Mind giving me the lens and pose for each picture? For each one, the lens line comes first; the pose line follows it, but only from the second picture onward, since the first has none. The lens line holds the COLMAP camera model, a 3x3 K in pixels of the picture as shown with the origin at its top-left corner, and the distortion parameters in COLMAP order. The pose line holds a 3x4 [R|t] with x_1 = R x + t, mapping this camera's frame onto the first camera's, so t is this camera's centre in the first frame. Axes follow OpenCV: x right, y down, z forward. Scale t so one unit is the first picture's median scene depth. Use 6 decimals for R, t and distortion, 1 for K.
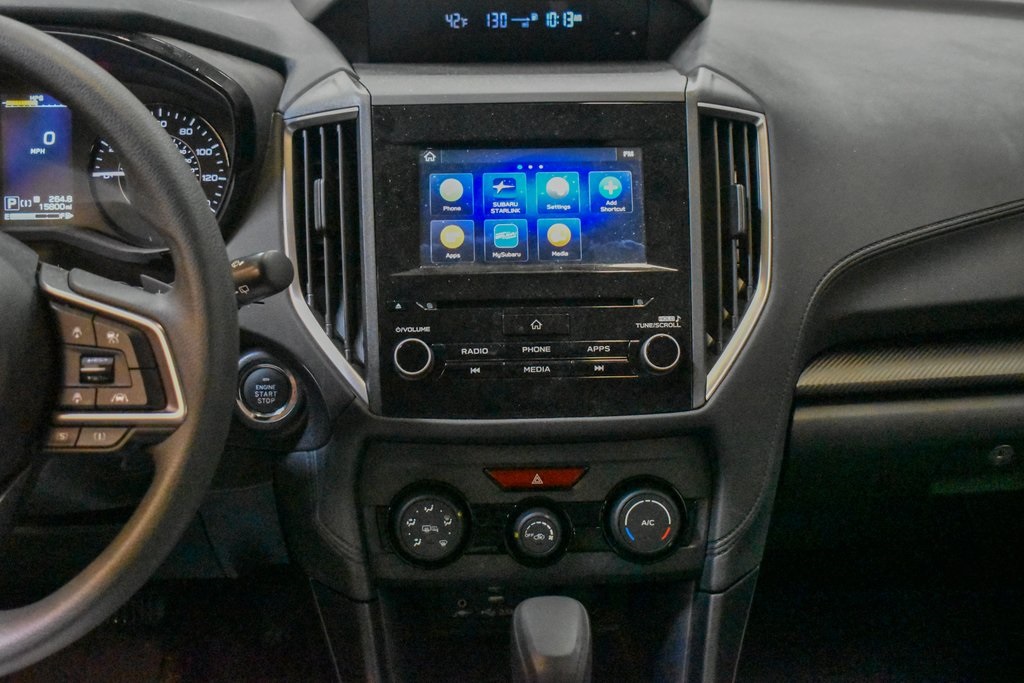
lens RADIAL K [[1473.2, 0, 512.7], [0, 1473.2, 336.8], [0, 0, 1]] dist [-0.025416, 0.000000]
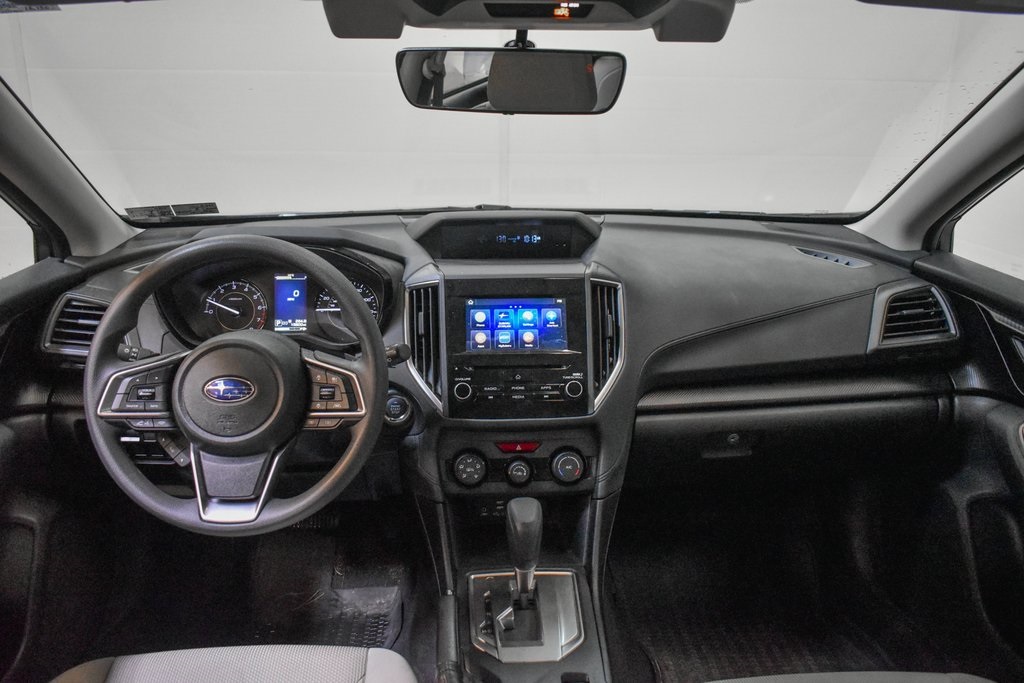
lens RADIAL K [[831.1, 0, 514.3], [0, 831.1, 333.3], [0, 0, 1]] dist [0.002683, -0.014885]
pose [[0.999996, 0.000475, 0.002635, 0.006717], [-0.000254, 0.996524, -0.083302, 0.029976], [-0.002666, 0.083301, 0.996521, -0.255048]]
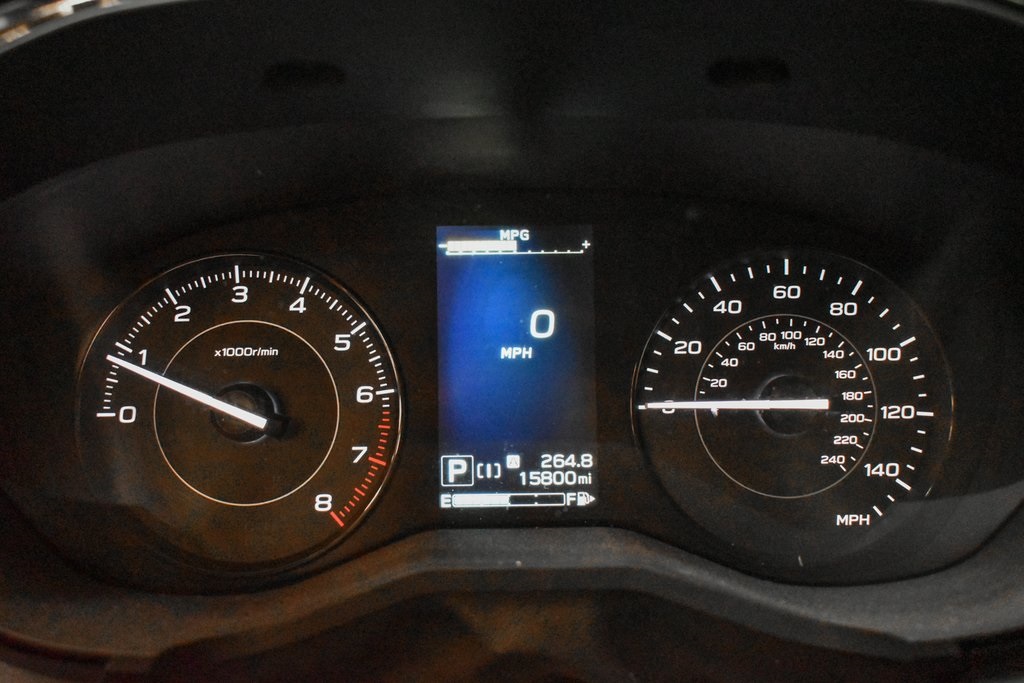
lens RADIAL K [[1128.7, 0, 506.7], [0, 1128.7, 345.2], [0, 0, 1]] dist [-0.027215, 0.000000]
pose [[0.999604, -0.000786, -0.028114, -0.351050], [-0.002185, 0.994415, -0.105515, -0.102722], [0.028040, 0.105535, 0.994020, 0.731755]]
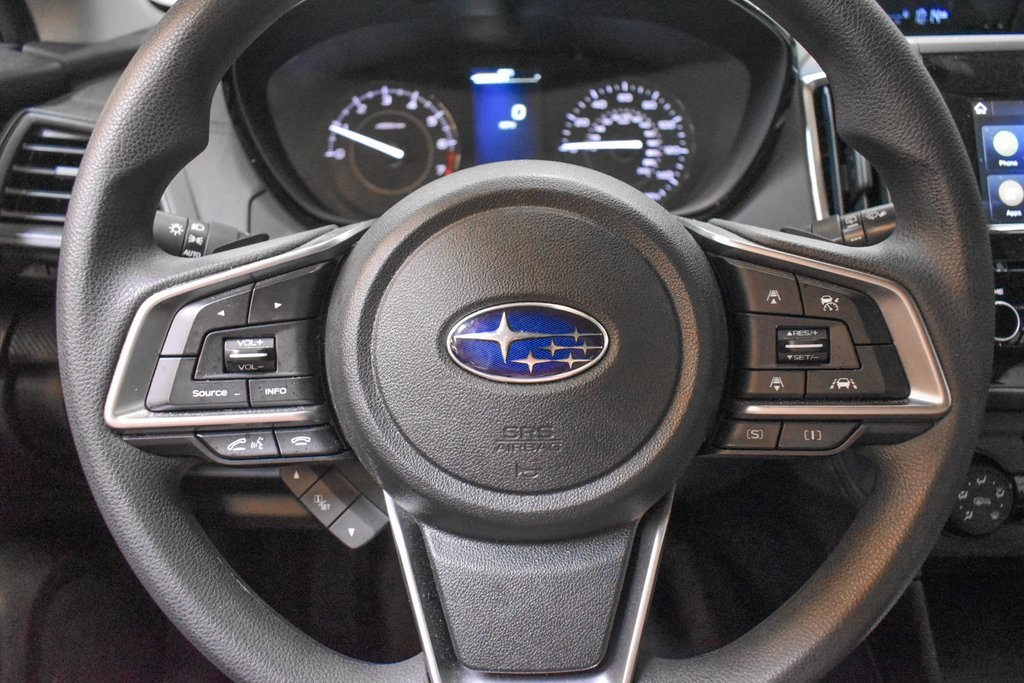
lens RADIAL K [[796.8, 0, 518.4], [0, 796.8, 341.8], [0, 0, 1]] dist [-0.023084, 0.010126]
pose [[0.999906, -0.012157, -0.006417, -0.348123], [0.012440, 0.998864, 0.045996, -0.000335], [0.005851, -0.046071, 0.998921, 0.484318]]
